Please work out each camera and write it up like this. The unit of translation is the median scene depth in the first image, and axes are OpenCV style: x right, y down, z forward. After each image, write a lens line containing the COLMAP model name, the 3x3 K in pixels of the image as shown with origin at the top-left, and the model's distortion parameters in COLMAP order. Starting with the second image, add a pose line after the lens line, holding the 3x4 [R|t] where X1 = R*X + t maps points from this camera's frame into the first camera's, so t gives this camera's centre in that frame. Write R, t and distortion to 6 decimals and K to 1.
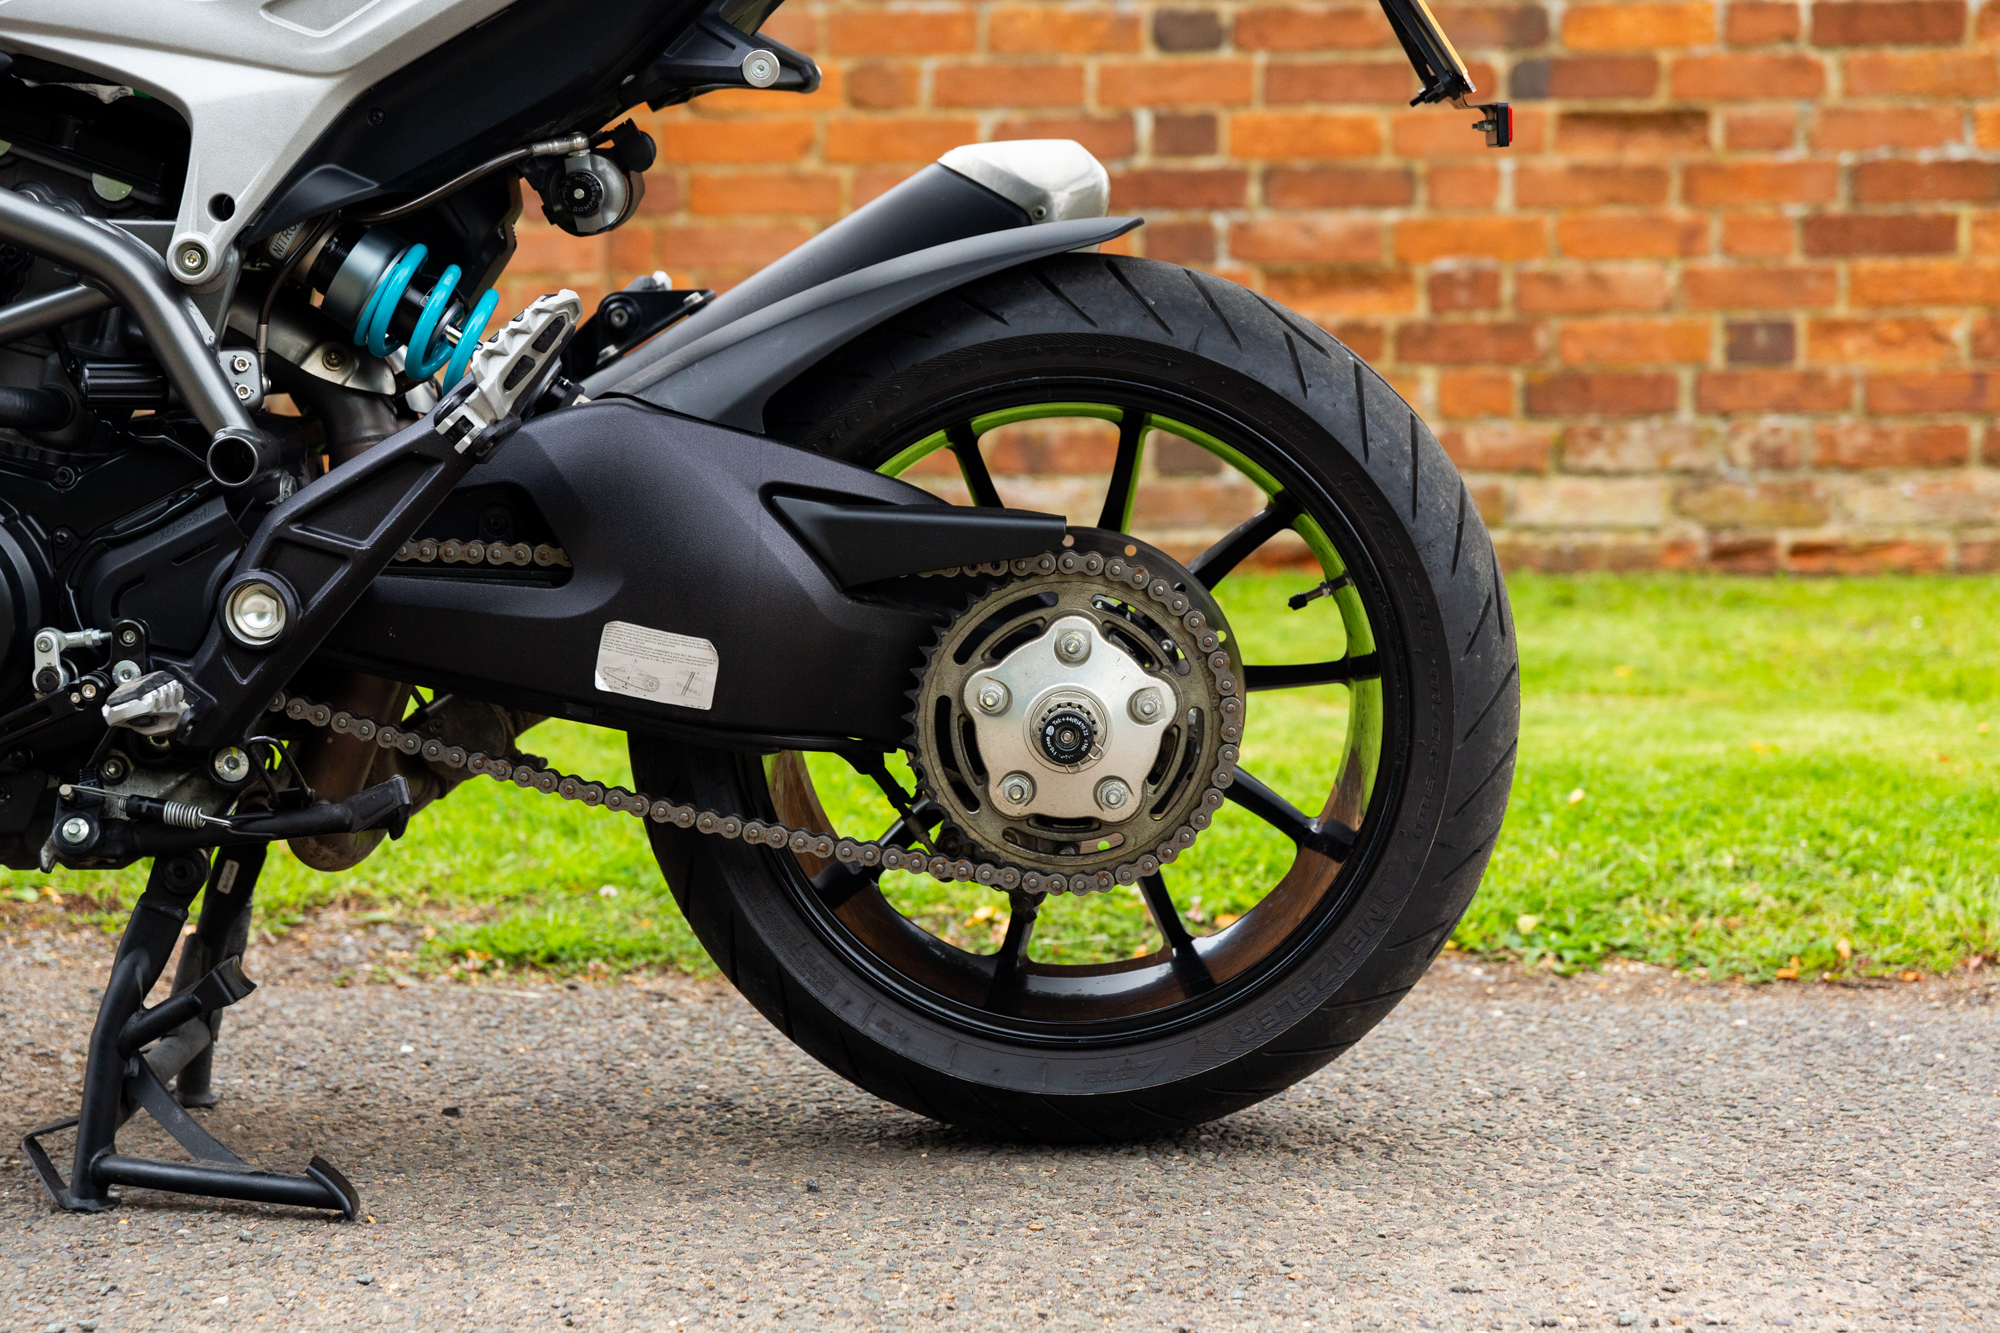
lens RADIAL K [[3660.9, 0, 1000.0], [0, 3660.9, 666.5], [0, 0, 1]] dist [0.019068, -0.096640]
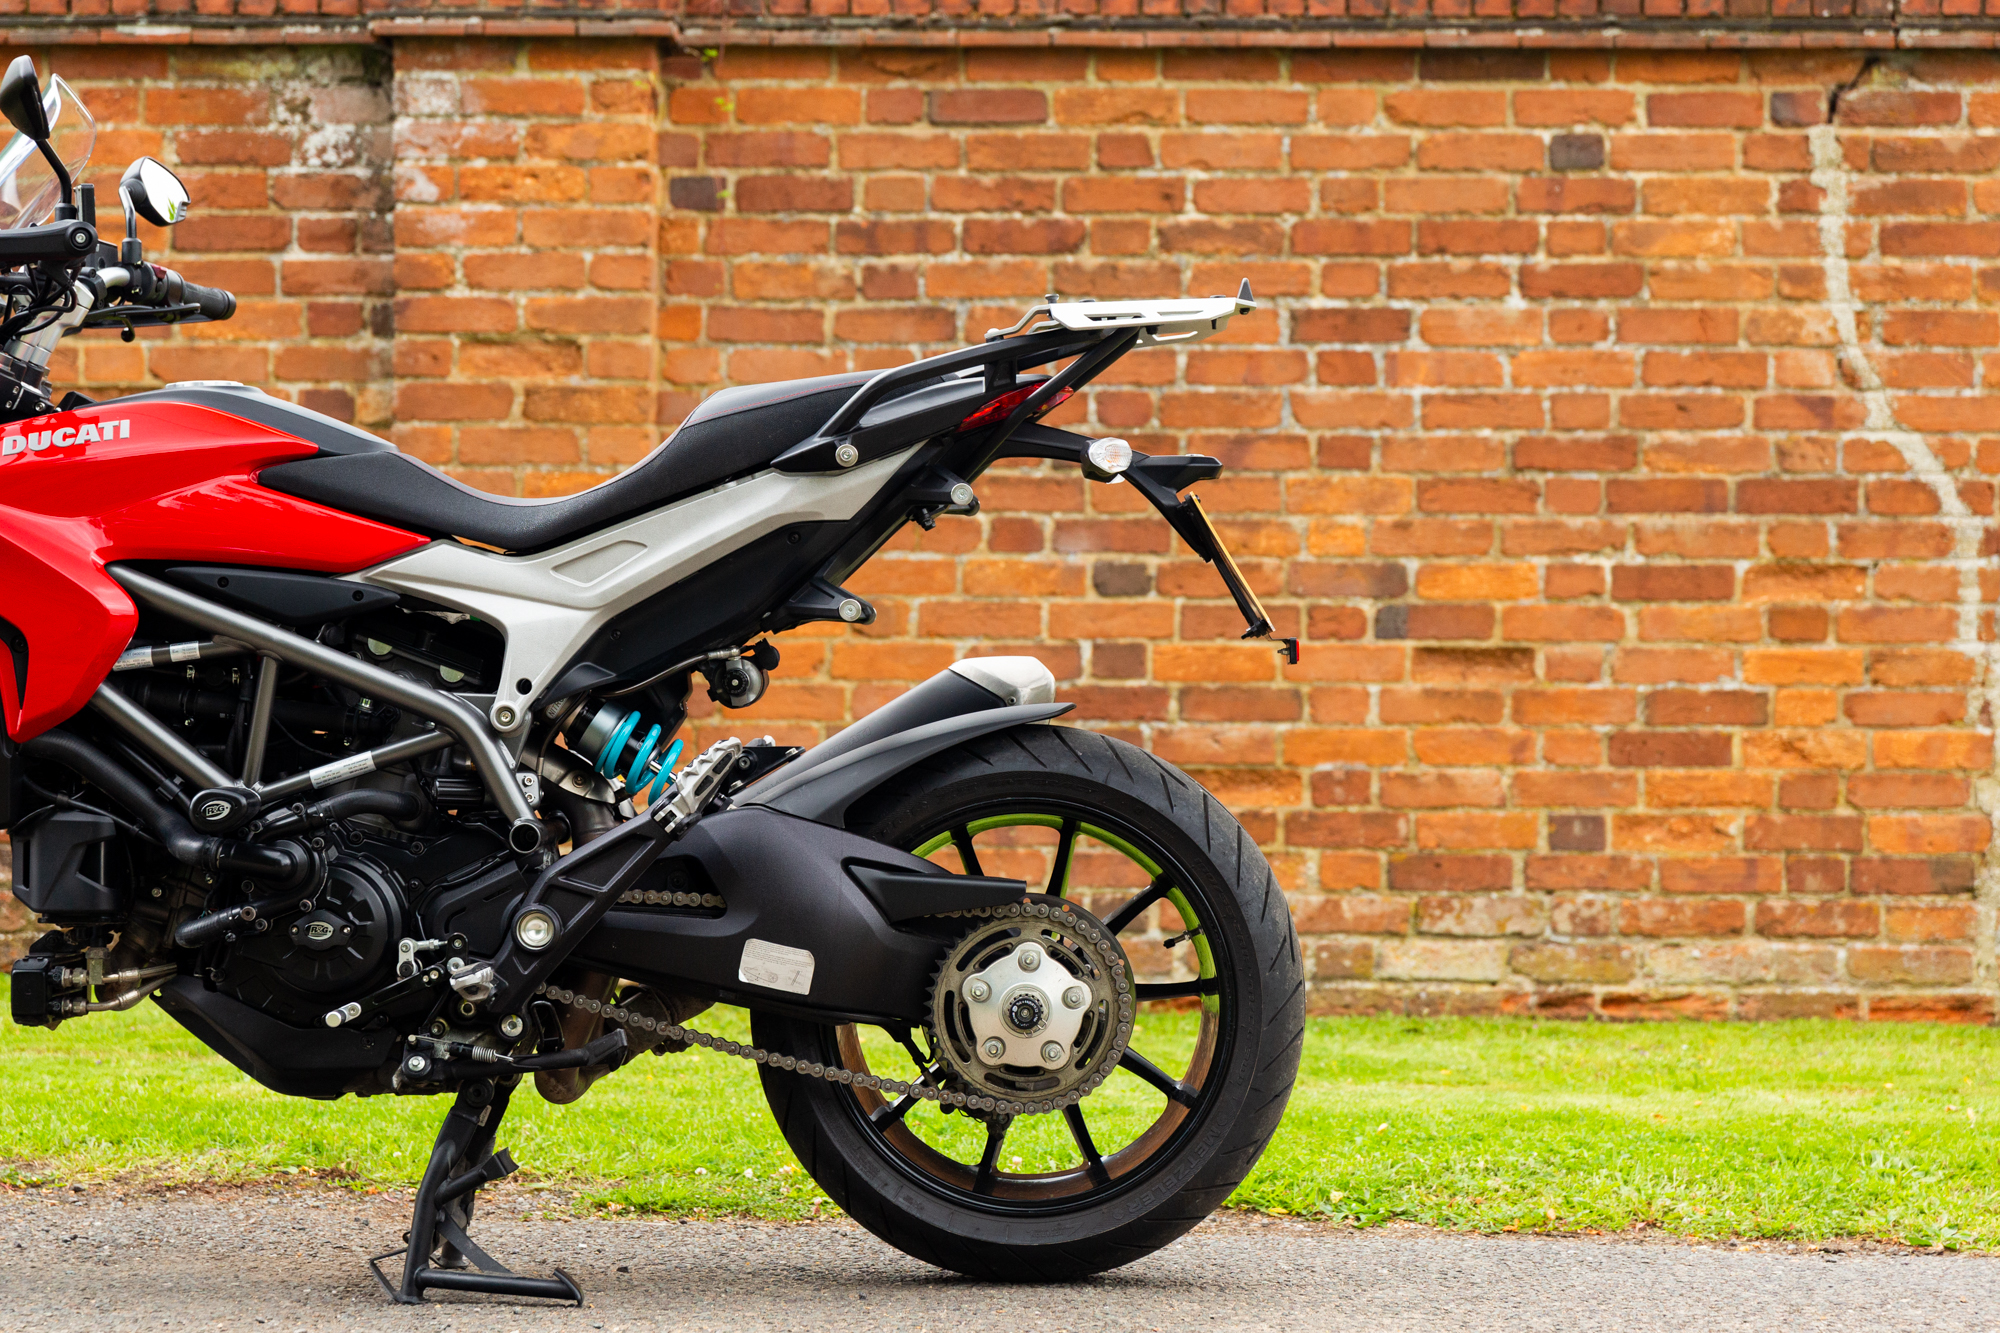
lens RADIAL K [[4196.6, 0, 1000.0], [0, 4196.6, 666.5], [0, 0, 1]] dist [-0.014881, 0.218968]
pose [[0.999742, 0.017472, 0.014502, -0.022197], [-0.015196, 0.989389, -0.144492, 0.132430], [-0.016872, 0.144234, 0.989400, -0.856671]]
